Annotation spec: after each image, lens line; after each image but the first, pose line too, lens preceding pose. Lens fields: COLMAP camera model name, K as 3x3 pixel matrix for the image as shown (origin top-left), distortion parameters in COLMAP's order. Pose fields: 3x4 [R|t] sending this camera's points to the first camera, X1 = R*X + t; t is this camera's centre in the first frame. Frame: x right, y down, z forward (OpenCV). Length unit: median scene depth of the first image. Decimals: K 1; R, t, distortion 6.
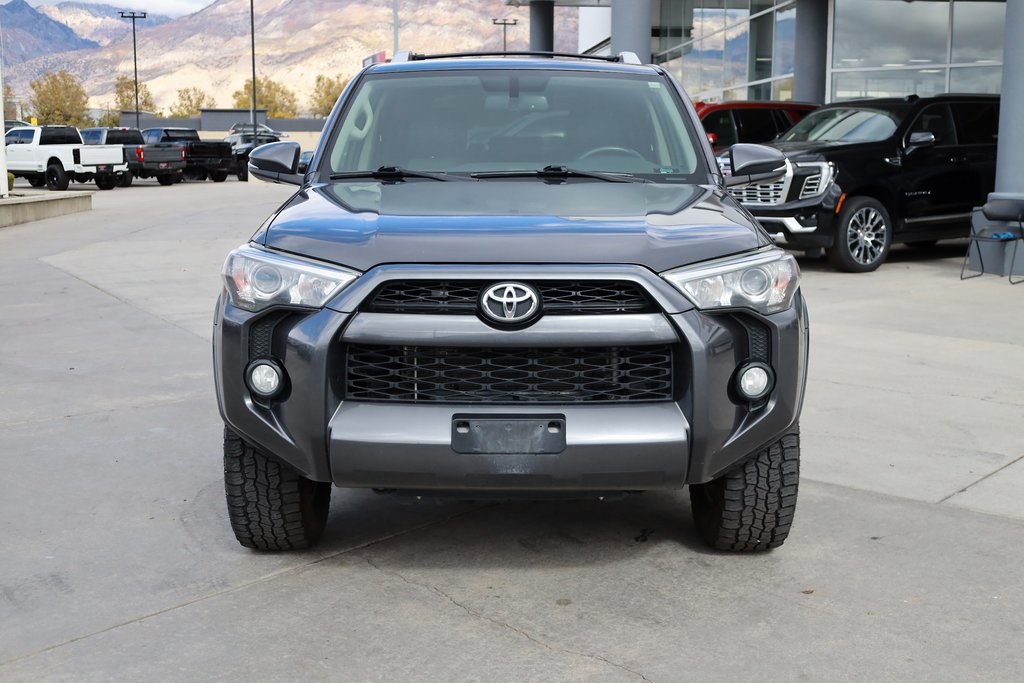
lens RADIAL K [[1238.3, 0, 512.0], [0, 1238.3, 341.5], [0, 0, 1]] dist [0.009574, 0.026150]
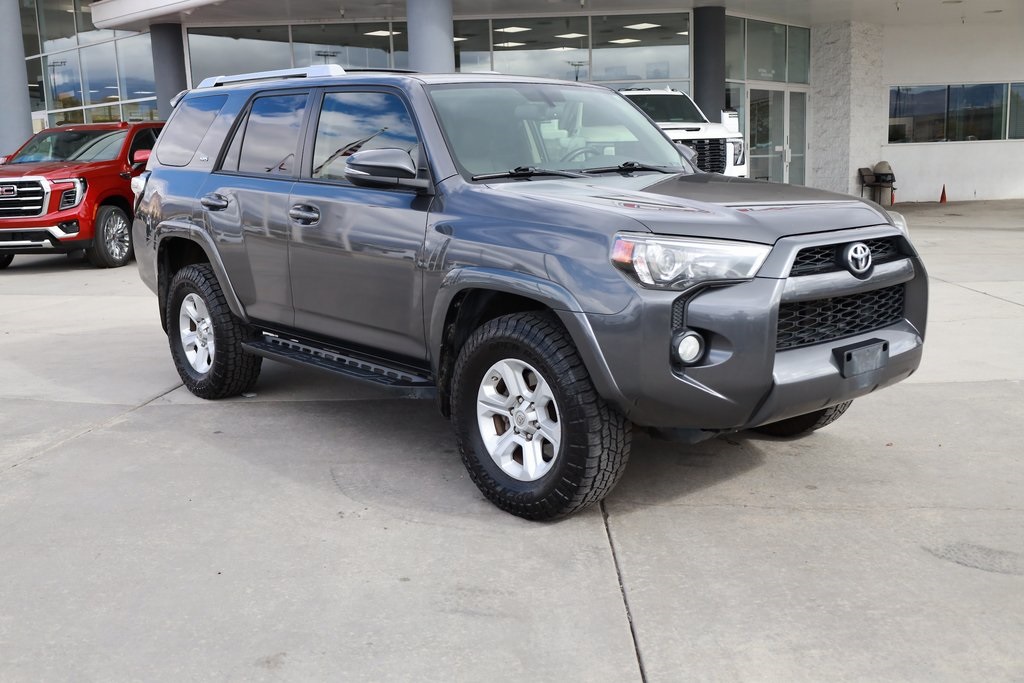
lens RADIAL K [[1054.2, 0, 511.0], [0, 1054.2, 341.4], [0, 0, 1]] dist [0.017157, 0.002508]
pose [[0.738350, -0.137220, 0.660311, -0.916859], [0.127732, 0.989814, 0.062866, -0.055340], [-0.662211, 0.037926, 0.748357, 0.363893]]
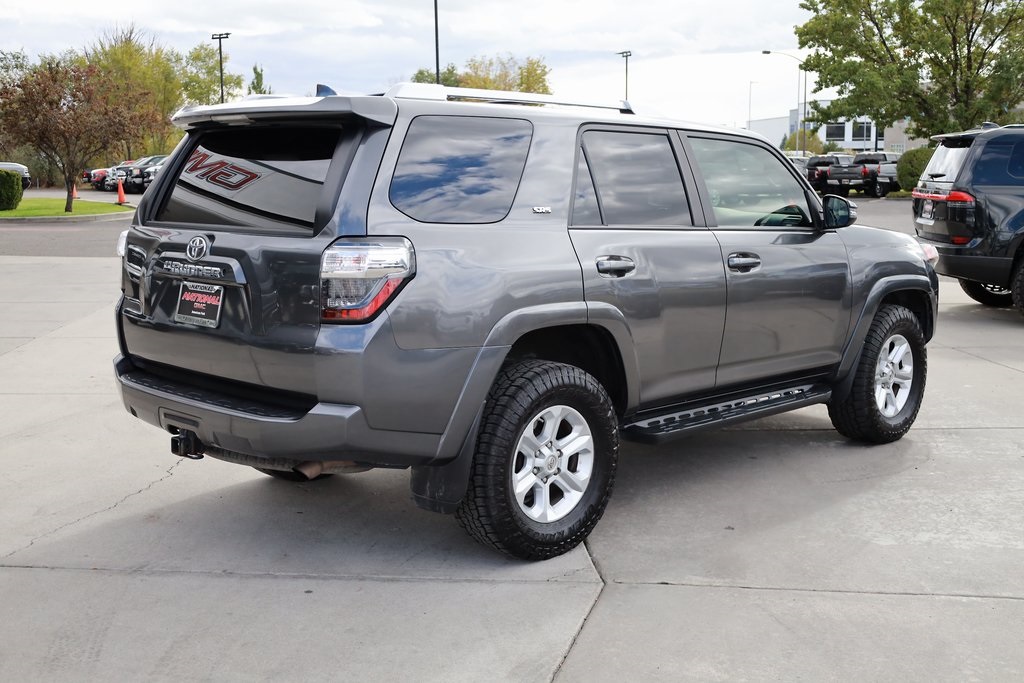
lens RADIAL K [[1197.4, 0, 512.0], [0, 1197.4, 341.5], [0, 0, 1]] dist [0.011386, -0.022864]
pose [[-0.742102, -0.099423, 0.662872, -0.982231], [0.102662, 0.960410, 0.258983, -0.469511], [-0.662378, 0.260244, -0.702516, 2.720771]]
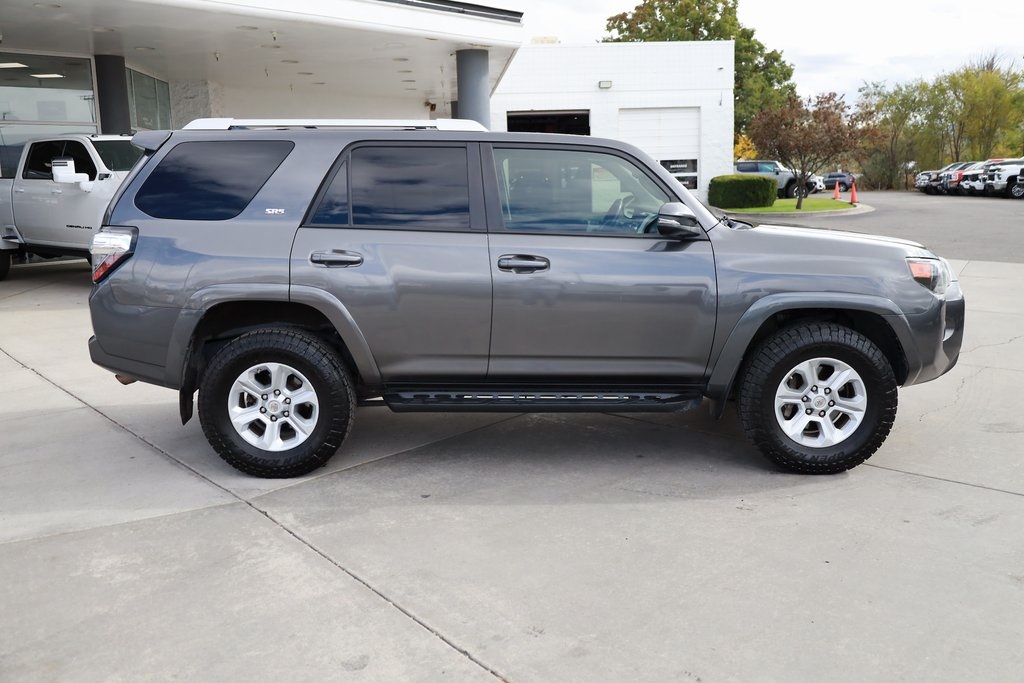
lens RADIAL K [[941.7, 0, 512.0], [0, 941.7, 341.5], [0, 0, 1]] dist [-0.017694, -0.009174]
pose [[-0.023313, -0.175188, 0.984259, -1.439133], [0.166500, 0.970096, 0.176611, -0.280350], [-0.985766, 0.167996, 0.006553, 1.525646]]
